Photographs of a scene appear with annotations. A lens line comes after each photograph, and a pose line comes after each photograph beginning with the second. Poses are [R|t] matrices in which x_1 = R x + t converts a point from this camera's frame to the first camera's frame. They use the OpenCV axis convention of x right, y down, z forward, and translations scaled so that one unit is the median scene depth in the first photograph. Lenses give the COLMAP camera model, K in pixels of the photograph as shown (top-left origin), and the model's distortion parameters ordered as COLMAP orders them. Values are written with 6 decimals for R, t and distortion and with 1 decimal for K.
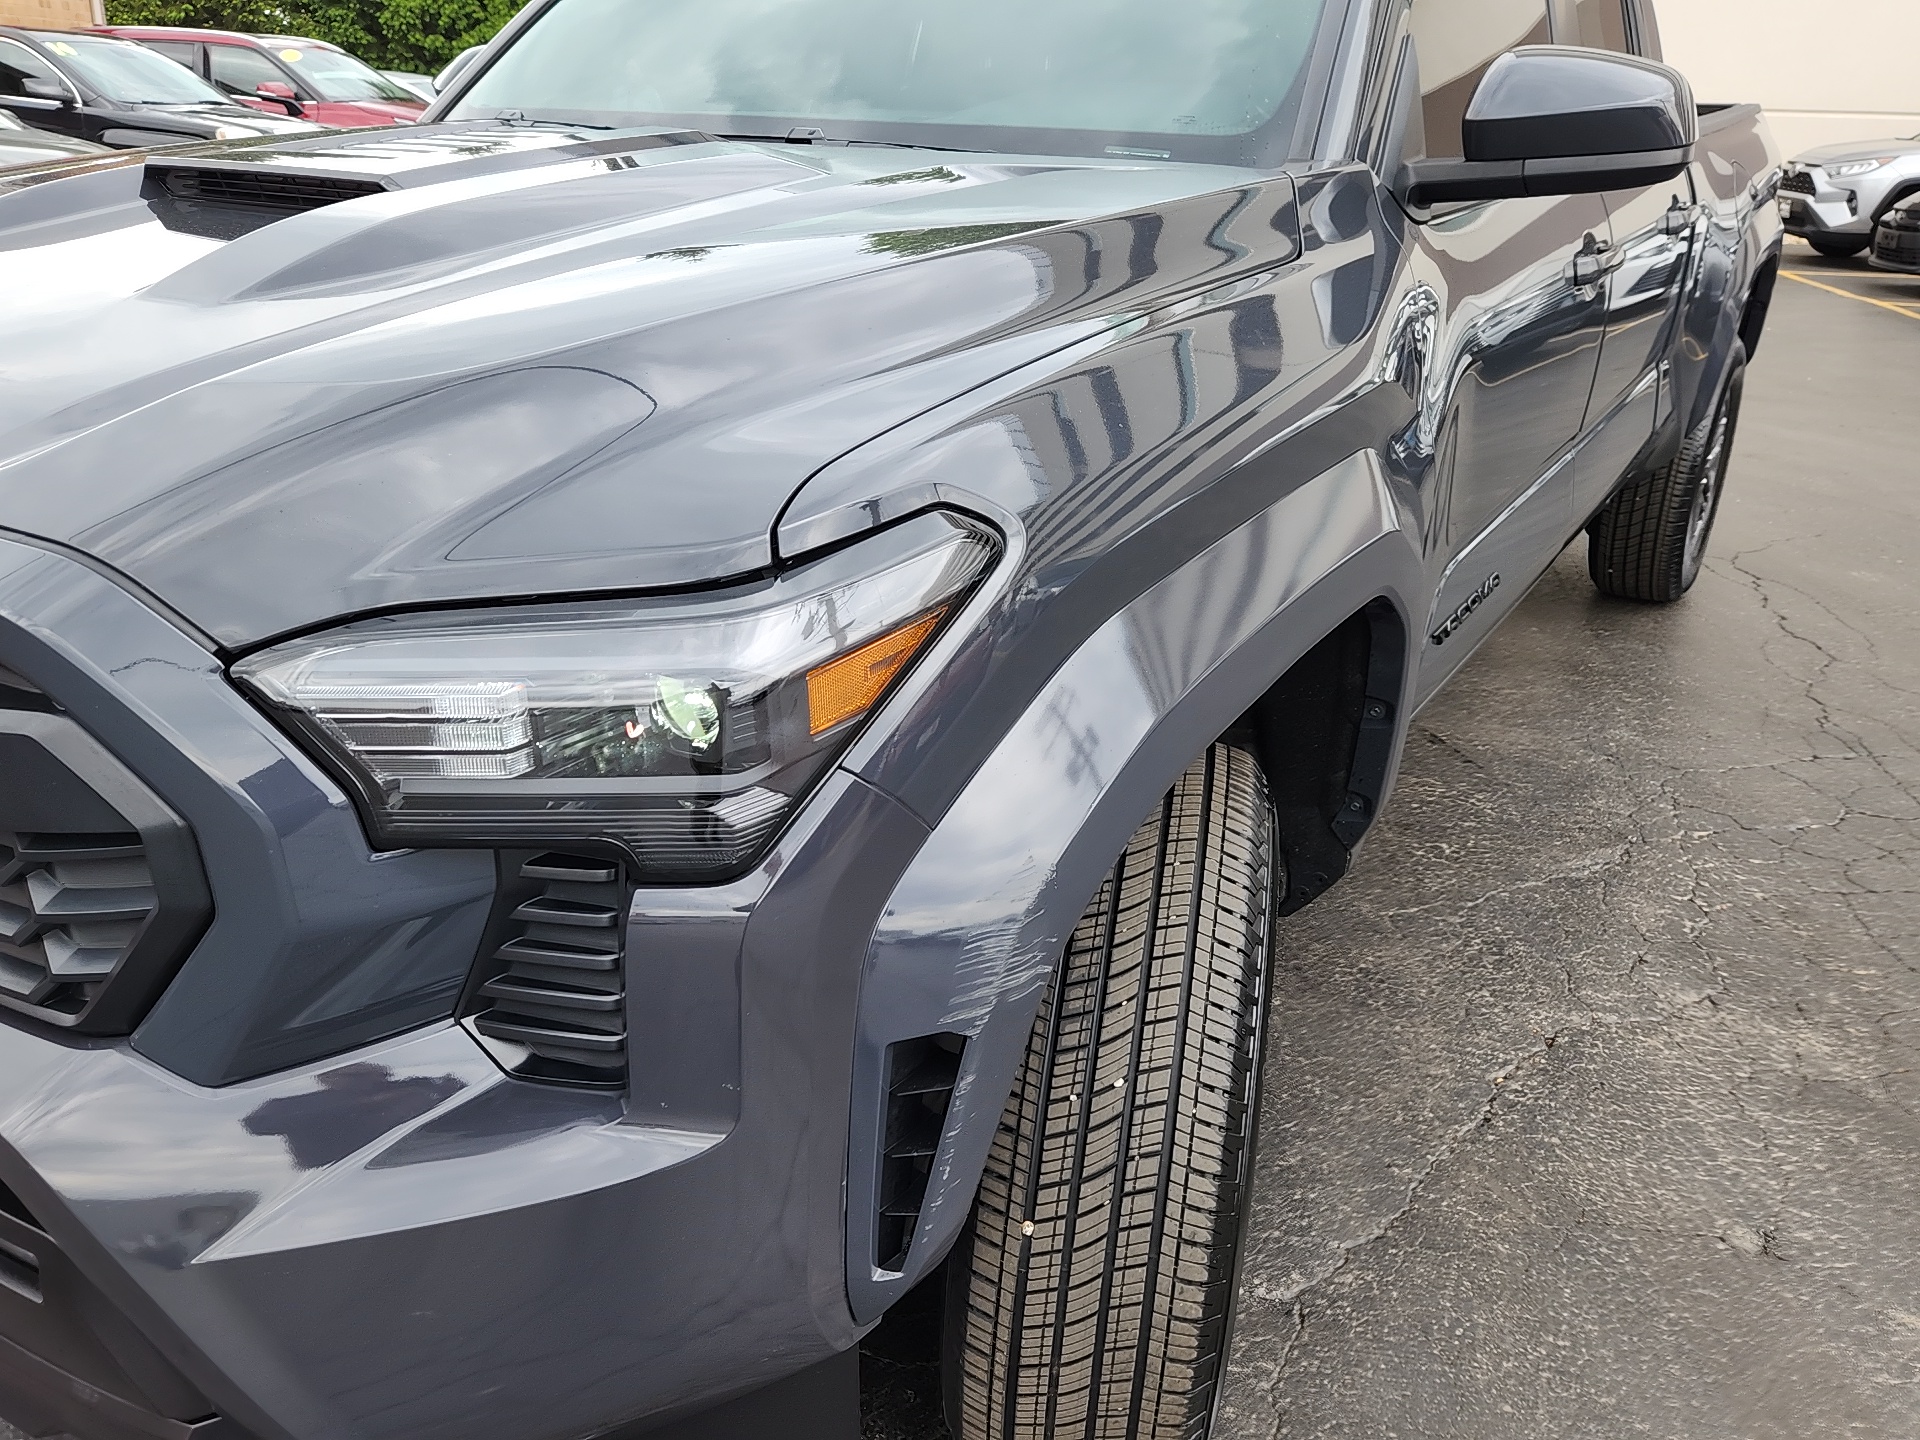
lens RADIAL K [[1451.0, 0, 950.4], [0, 1451.0, 722.2], [0, 0, 1]] dist [0.065781, -0.077368]
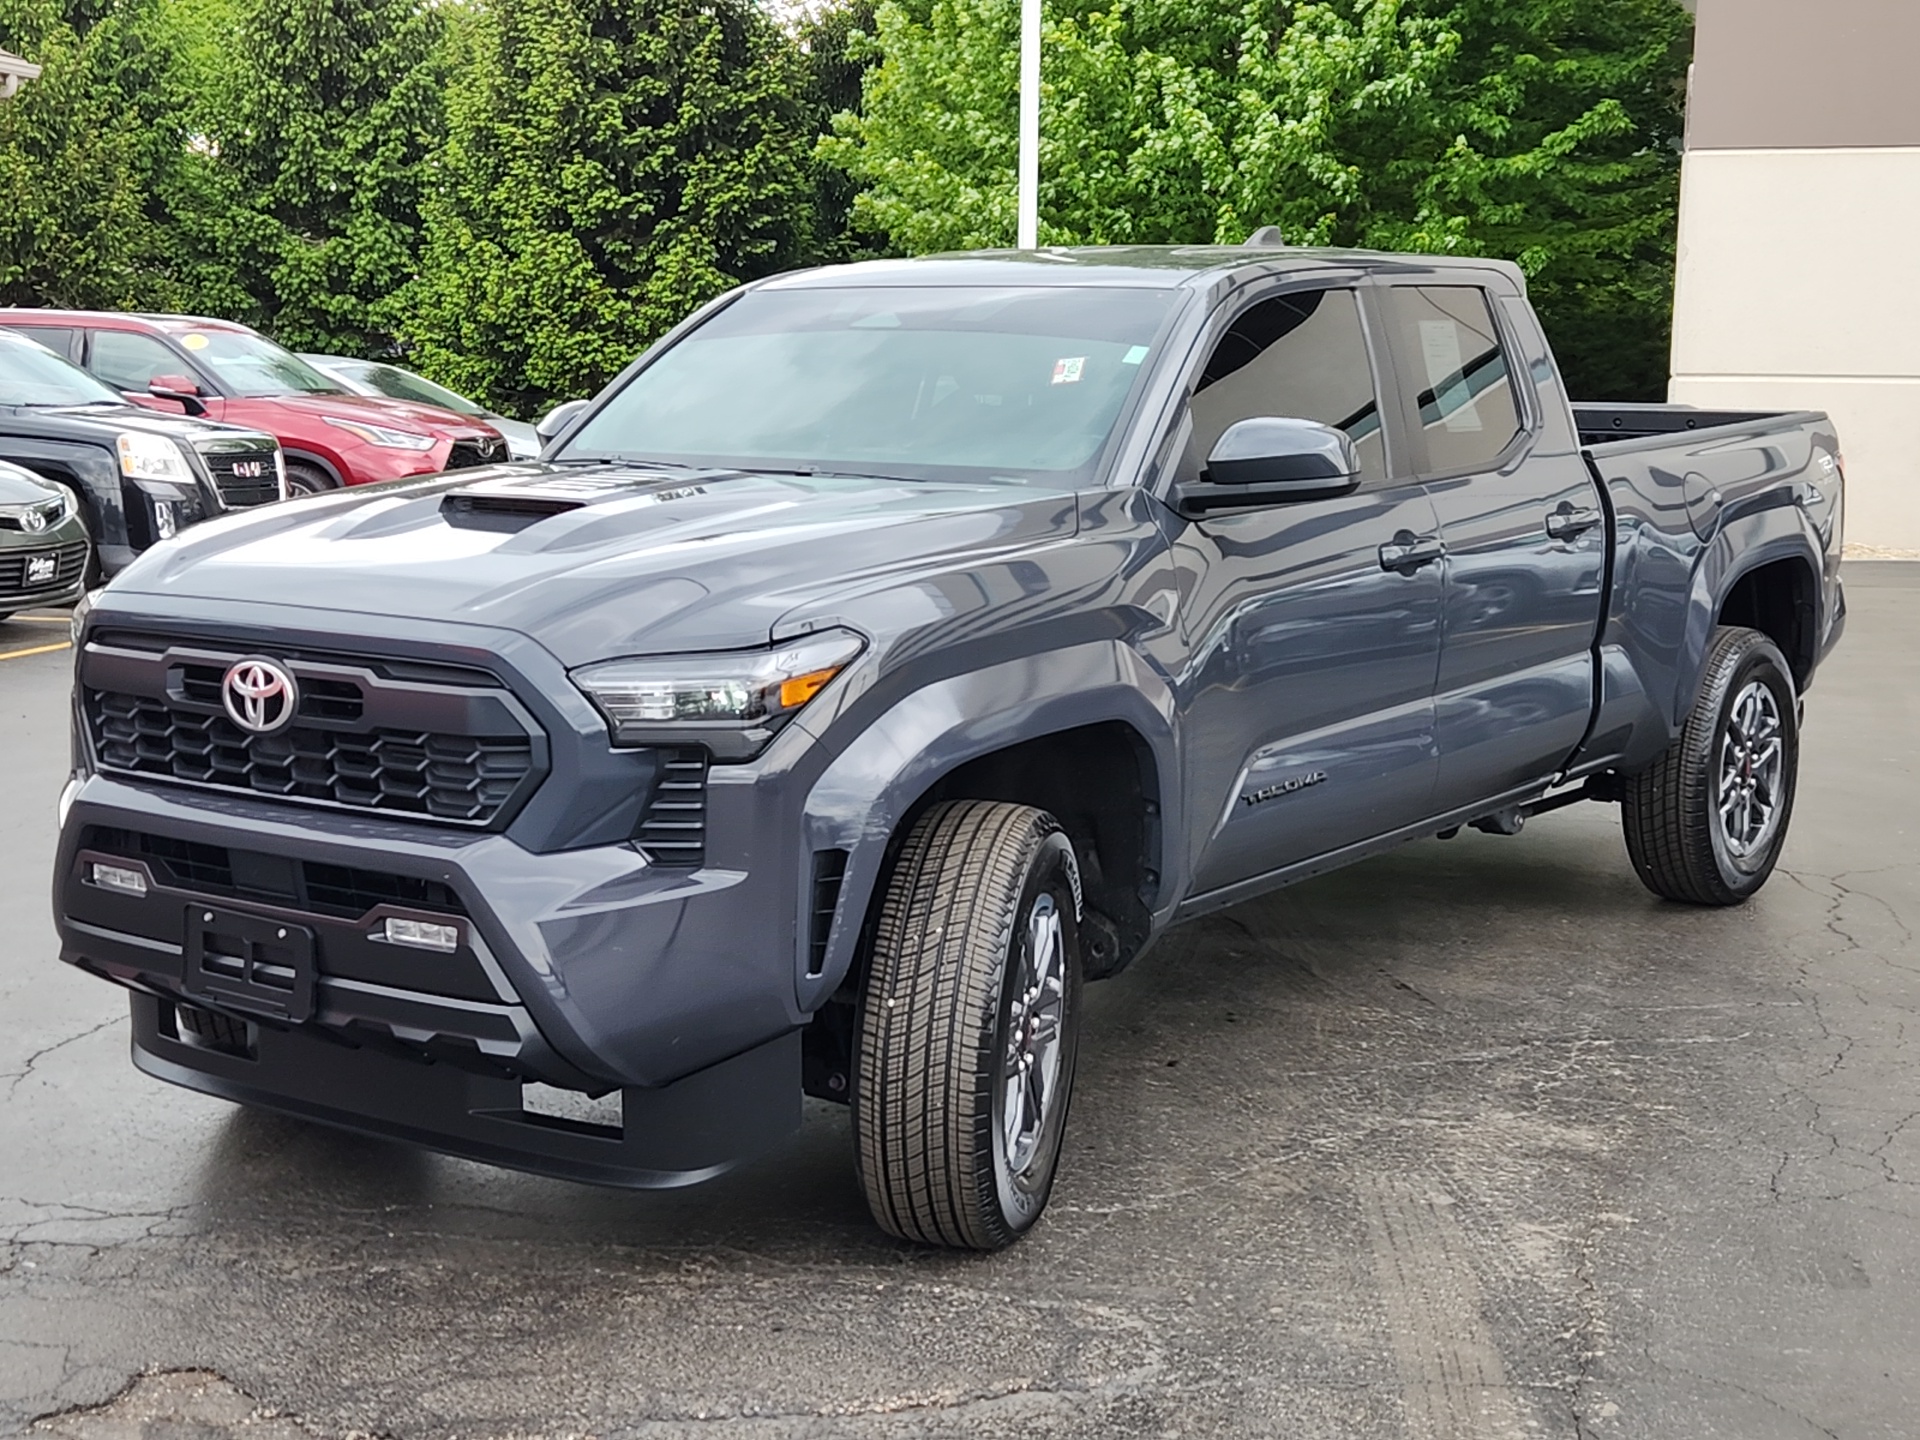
lens RADIAL K [[2646.0, 0, 960.0], [0, 2646.0, 720.0], [0, 0, 1]] dist [0.149554, -0.458524]
pose [[0.997764, -0.001887, -0.066811, 0.383714], [-0.015719, 0.964940, -0.261999, 0.910611], [0.064963, 0.262463, 0.962753, -2.515843]]
